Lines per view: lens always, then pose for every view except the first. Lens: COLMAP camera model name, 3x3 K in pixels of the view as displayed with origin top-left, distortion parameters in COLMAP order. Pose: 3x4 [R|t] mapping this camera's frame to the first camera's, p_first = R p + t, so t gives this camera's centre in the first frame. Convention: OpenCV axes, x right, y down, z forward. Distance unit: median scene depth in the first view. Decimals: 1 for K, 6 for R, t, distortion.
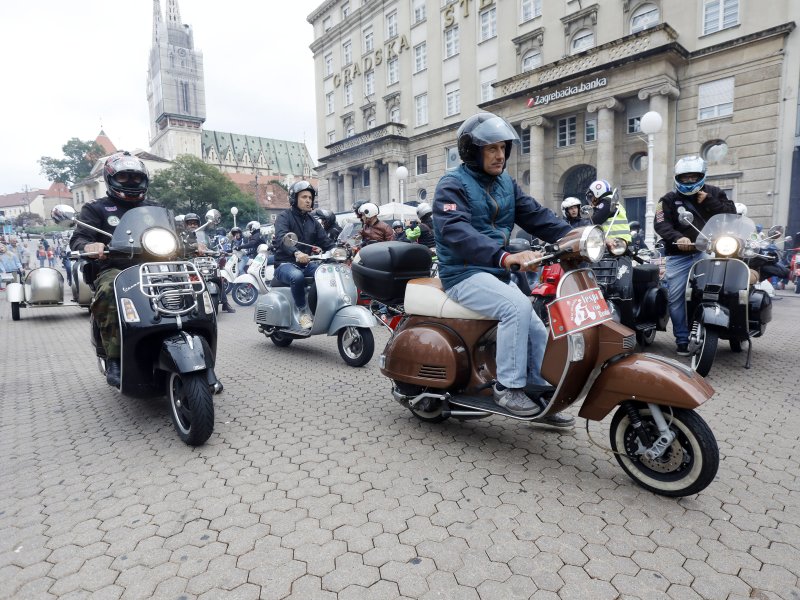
lens RADIAL K [[436.3, 0, 408.5], [0, 436.3, 301.1], [0, 0, 1]] dist [-0.077573, 0.036243]
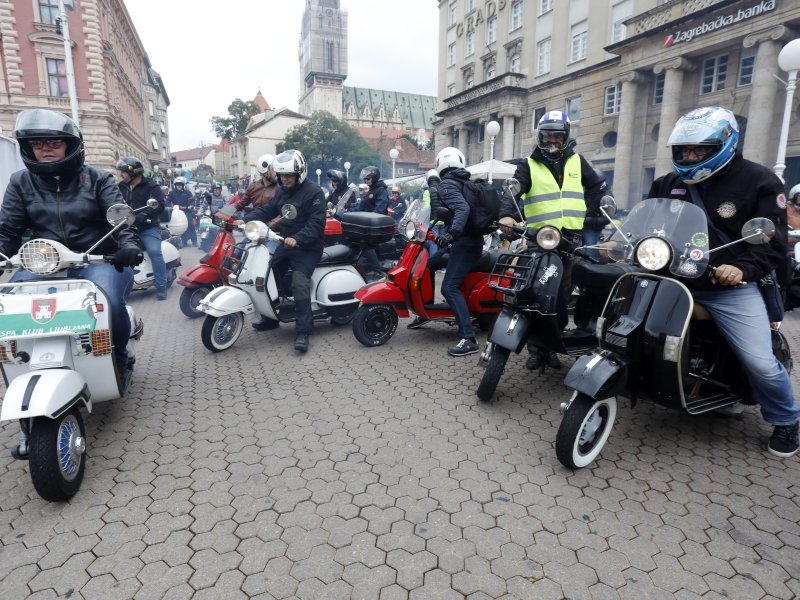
lens RADIAL K [[433.1, 0, 402.4], [0, 433.1, 289.0], [0, 0, 1]] dist [-0.074260, 0.029261]
pose [[0.952517, 0.089335, -0.291084, 0.042329], [-0.067472, 0.994152, 0.084319, -0.007890], [0.296915, -0.060675, 0.952974, 0.022418]]
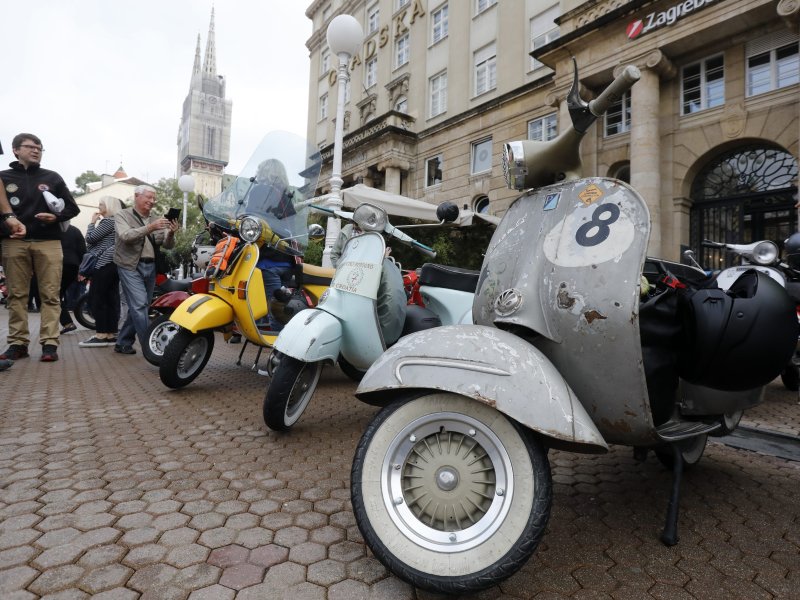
lens RADIAL K [[436.3, 0, 408.5], [0, 436.3, 301.1], [0, 0, 1]] dist [-0.077573, 0.036243]
pose [[0.997882, 0.051316, -0.039983, 0.024097], [-0.055892, 0.990796, -0.123282, -0.026717], [0.033289, 0.125256, 0.991566, 0.312569]]
